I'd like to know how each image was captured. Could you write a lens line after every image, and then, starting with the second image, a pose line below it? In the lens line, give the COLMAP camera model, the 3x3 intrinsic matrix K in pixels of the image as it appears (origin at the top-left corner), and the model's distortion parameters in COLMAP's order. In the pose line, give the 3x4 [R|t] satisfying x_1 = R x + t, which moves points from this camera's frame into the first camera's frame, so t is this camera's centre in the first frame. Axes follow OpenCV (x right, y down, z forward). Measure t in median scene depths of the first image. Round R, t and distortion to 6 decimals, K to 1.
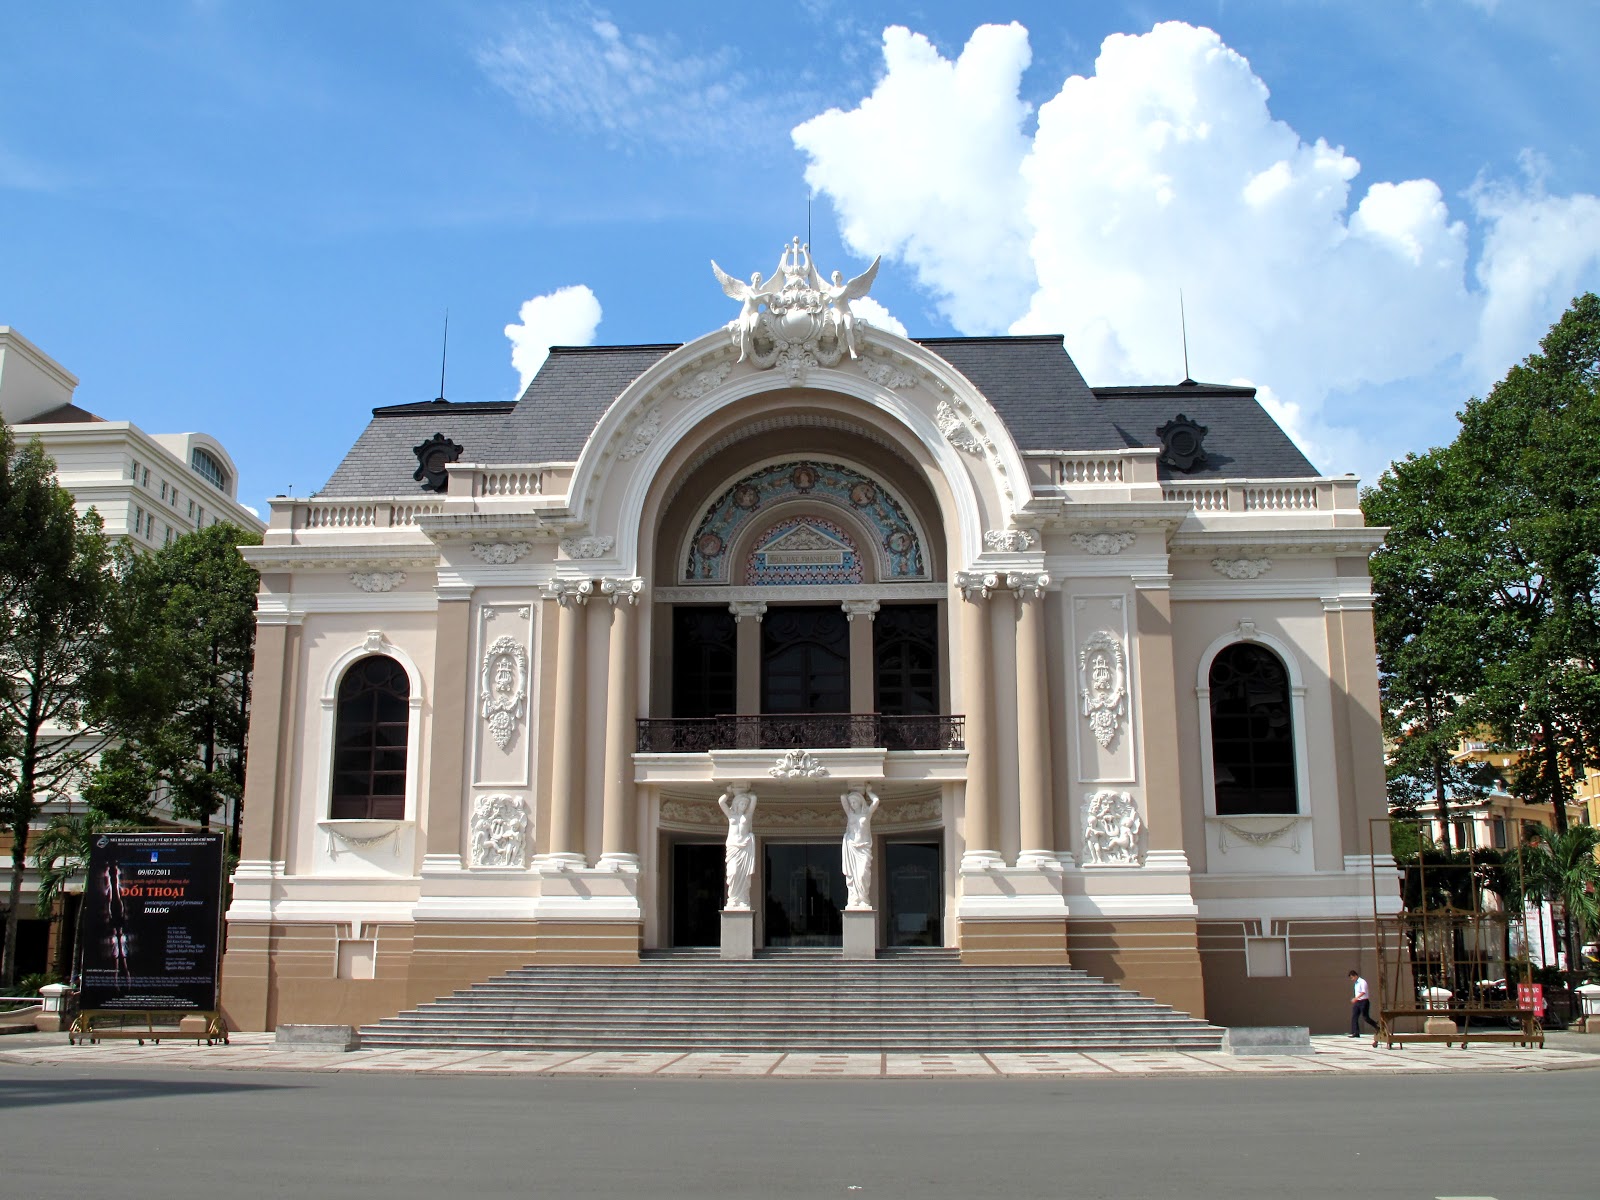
lens RADIAL K [[1702.1, 0, 749.9], [0, 1702.1, 575.5], [0, 0, 1]] dist [-0.117620, 0.000000]
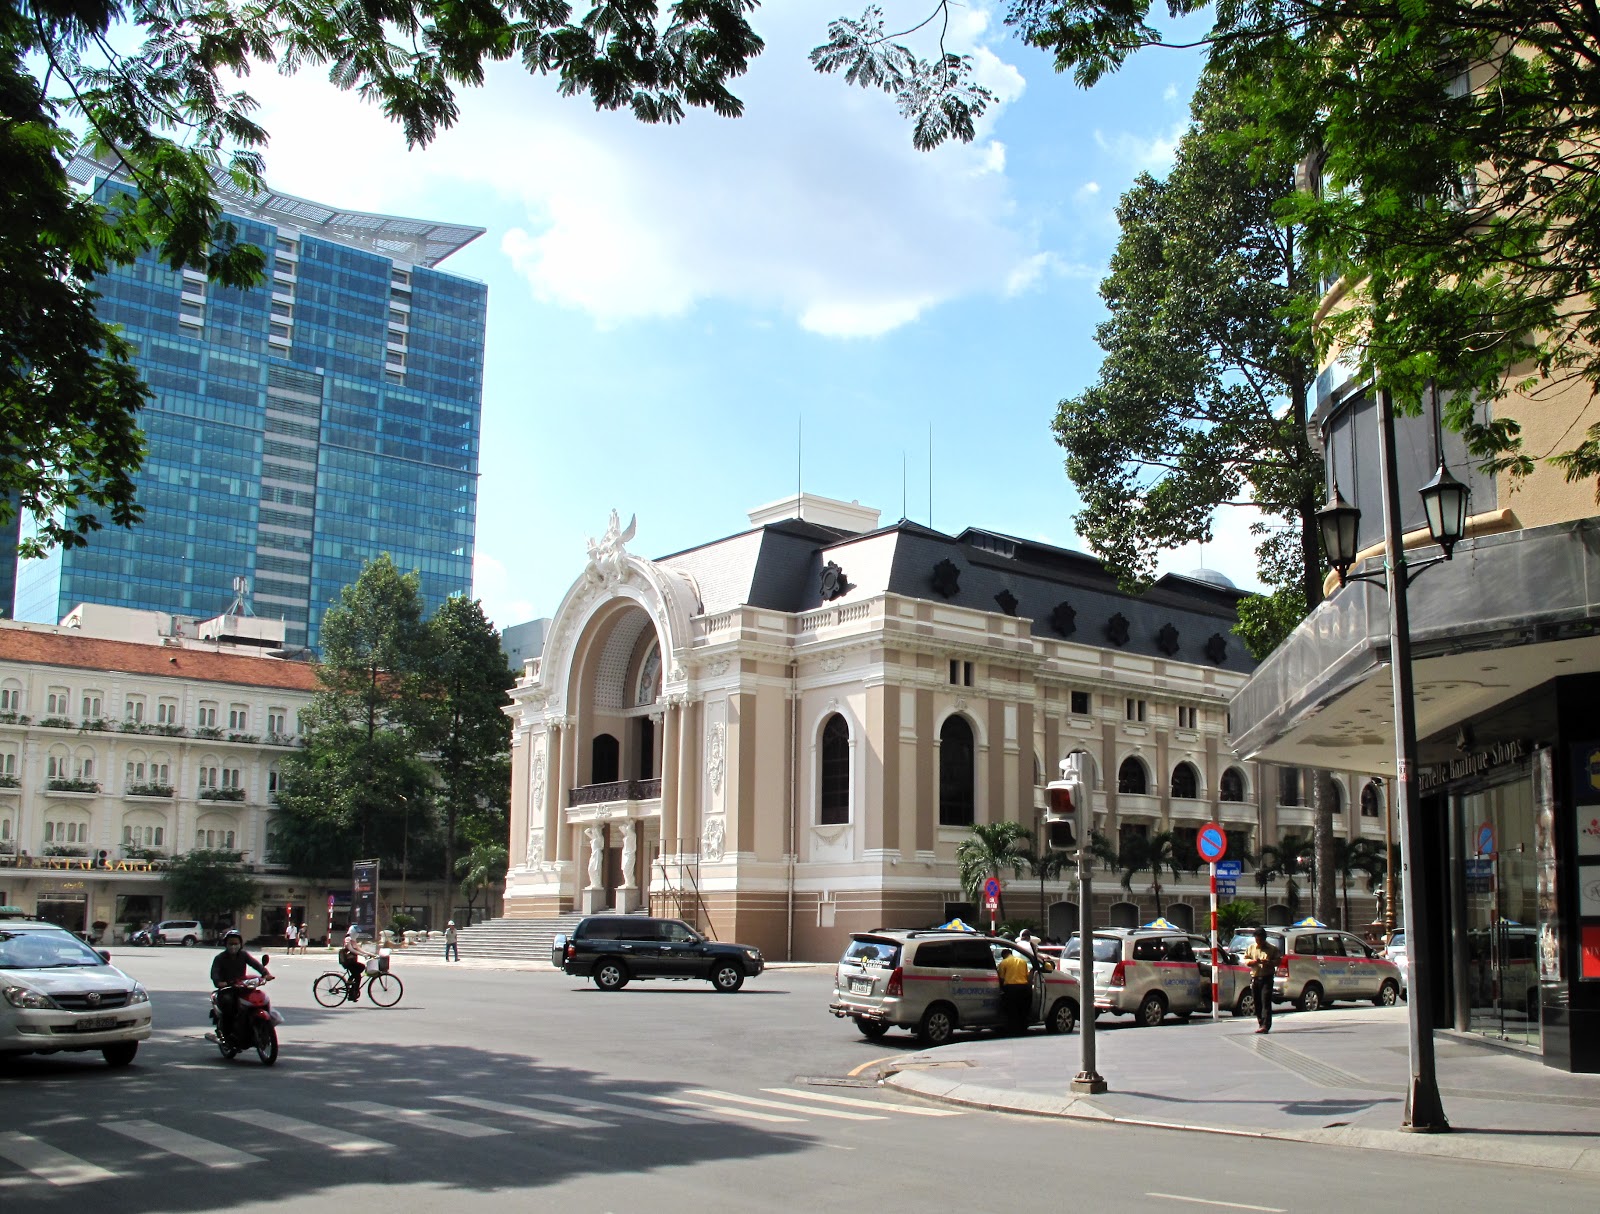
lens RADIAL K [[1677.4, 0, 823.3], [0, 1677.4, 716.3], [0, 0, 1]] dist [-0.019871, 0.000000]
pose [[0.675578, -0.090525, -0.731710, 1.419995], [0.168069, 0.985213, 0.033288, -0.009878], [0.717877, -0.145466, 0.680802, -0.052876]]
